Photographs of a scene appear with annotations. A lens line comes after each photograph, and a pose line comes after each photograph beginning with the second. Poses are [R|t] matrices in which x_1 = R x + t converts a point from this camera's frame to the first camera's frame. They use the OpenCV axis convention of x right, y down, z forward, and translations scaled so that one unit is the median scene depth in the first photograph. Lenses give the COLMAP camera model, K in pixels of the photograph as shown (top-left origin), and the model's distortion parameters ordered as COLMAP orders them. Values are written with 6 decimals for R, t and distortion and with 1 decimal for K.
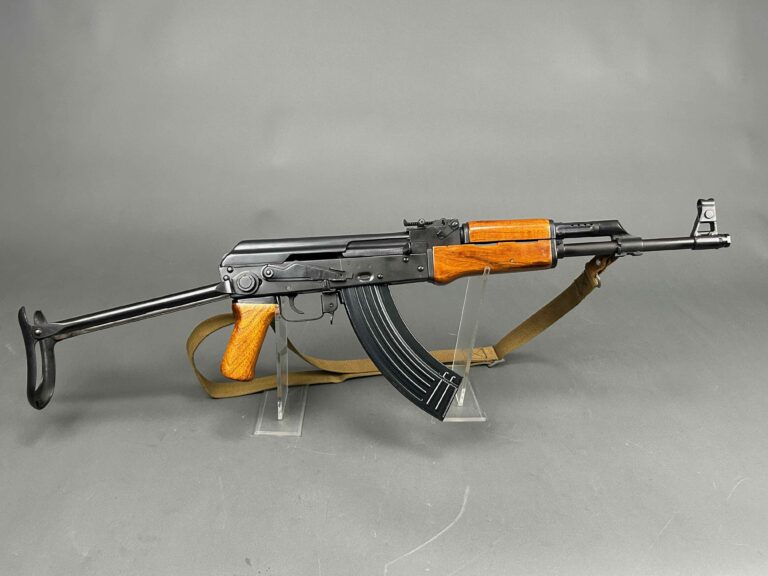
lens RADIAL K [[712.8, 0, 391.2], [0, 712.8, 285.6], [0, 0, 1]] dist [0.099620, 0.000000]
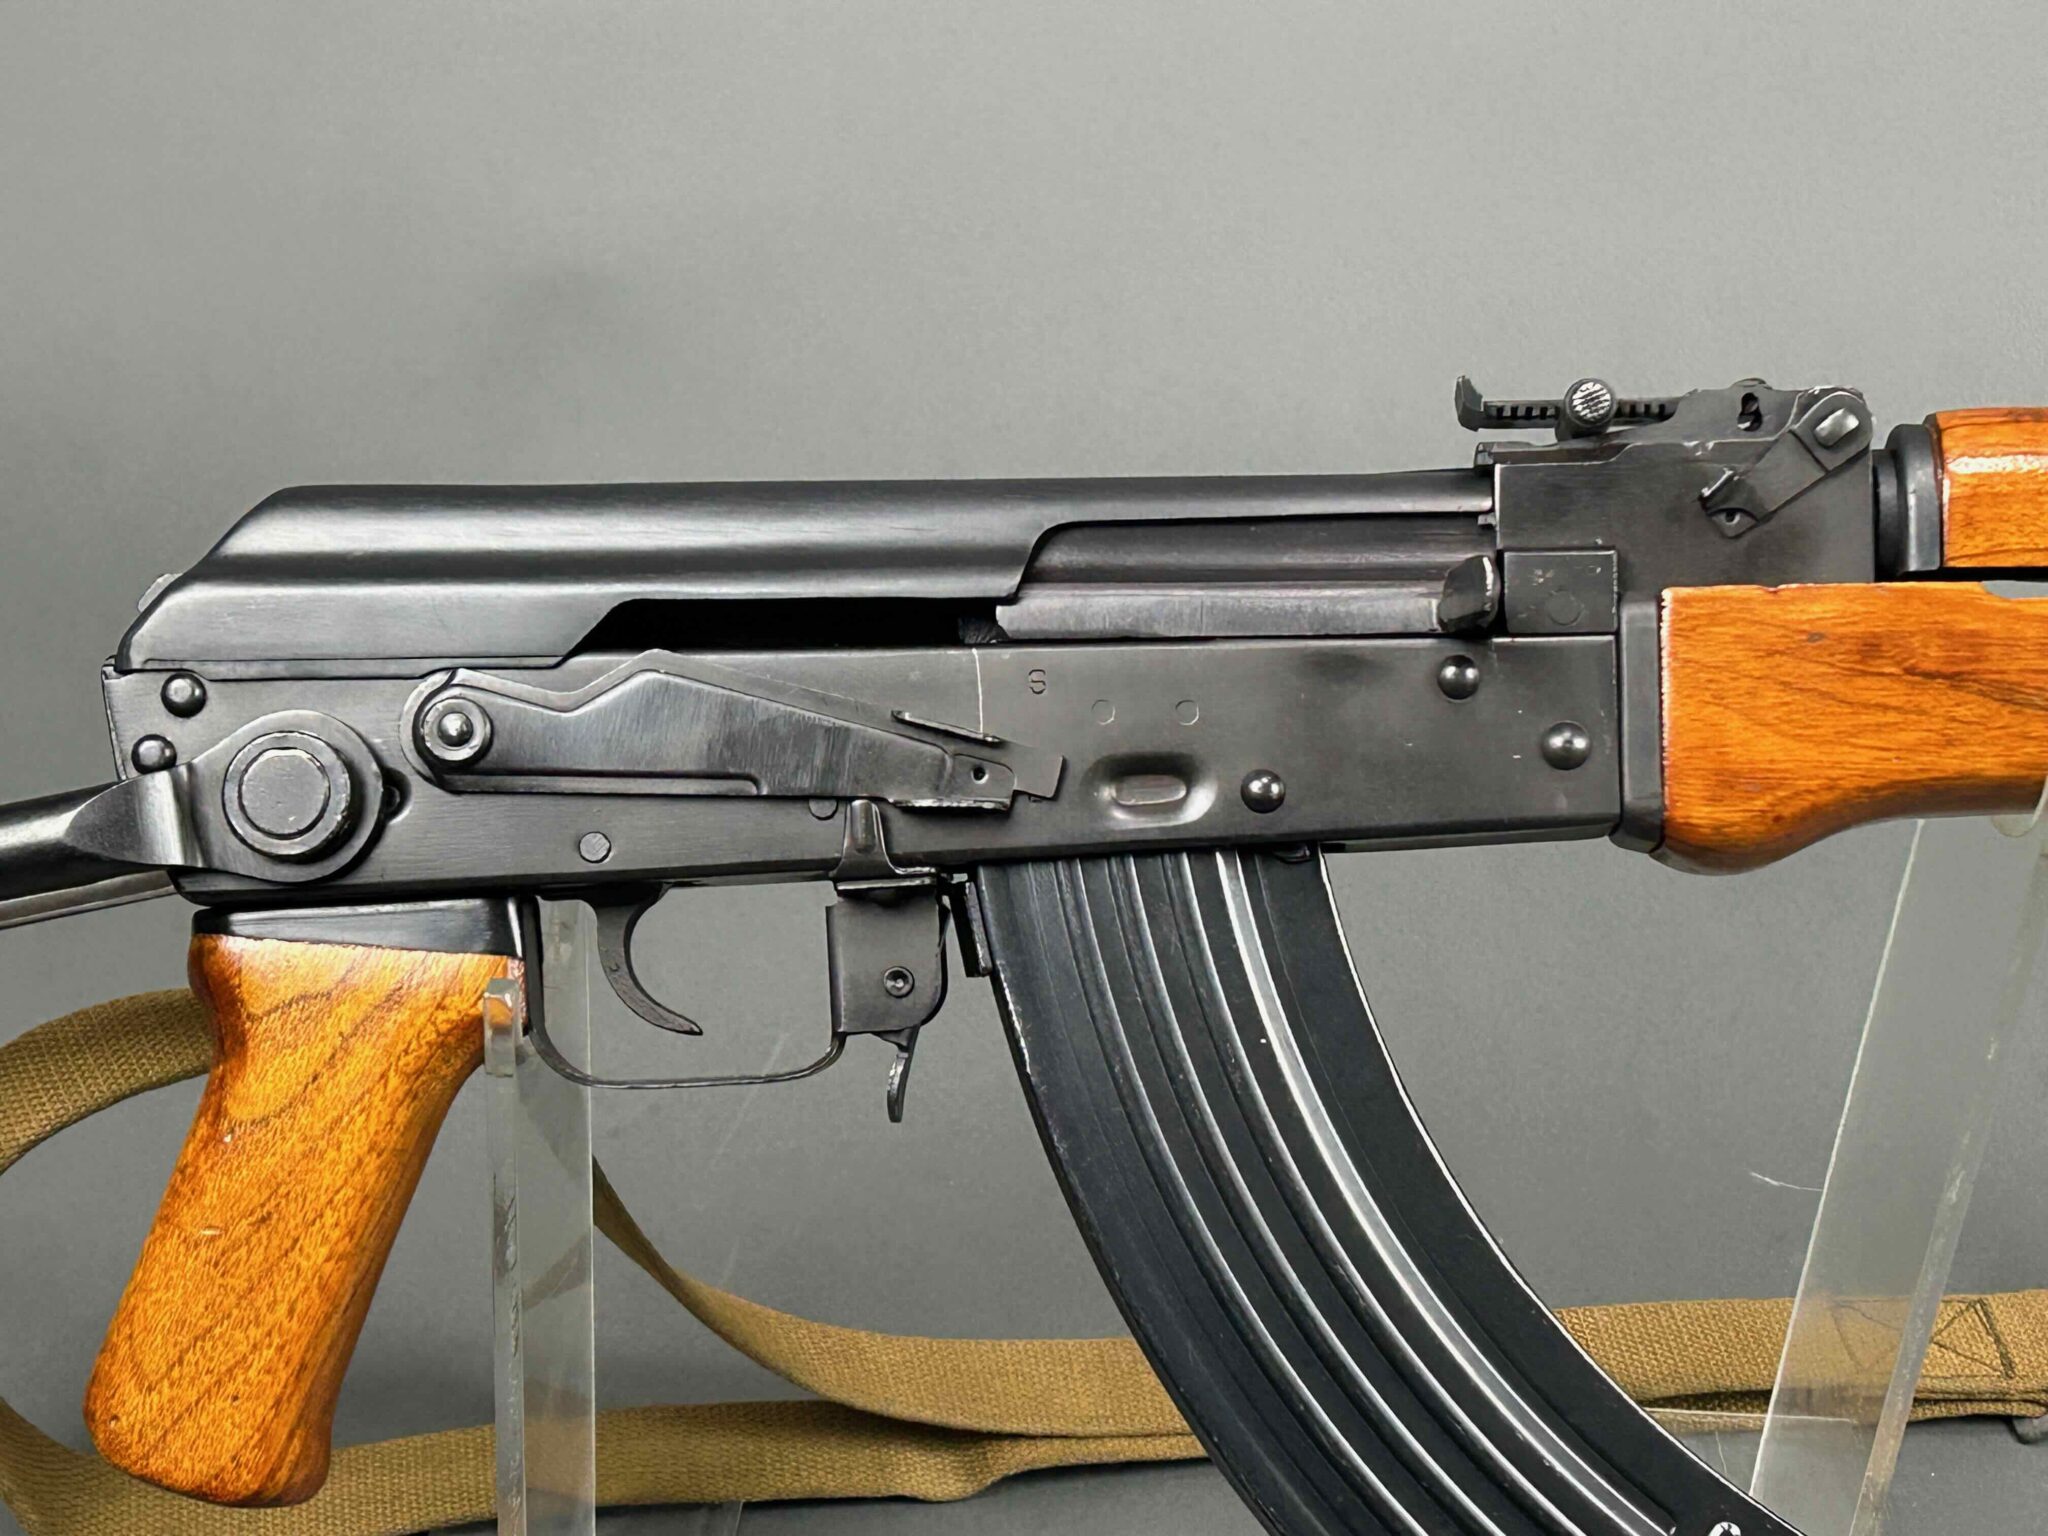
lens RADIAL K [[4251.1, 0, 1012.0], [0, 4251.1, 772.8], [0, 0, 1]] dist [0.133957, 0.000000]
pose [[0.995177, 0.046071, -0.086607, 0.007002], [-0.045346, 0.998918, 0.010323, -0.022447], [0.086989, -0.006346, 0.996189, 0.184963]]
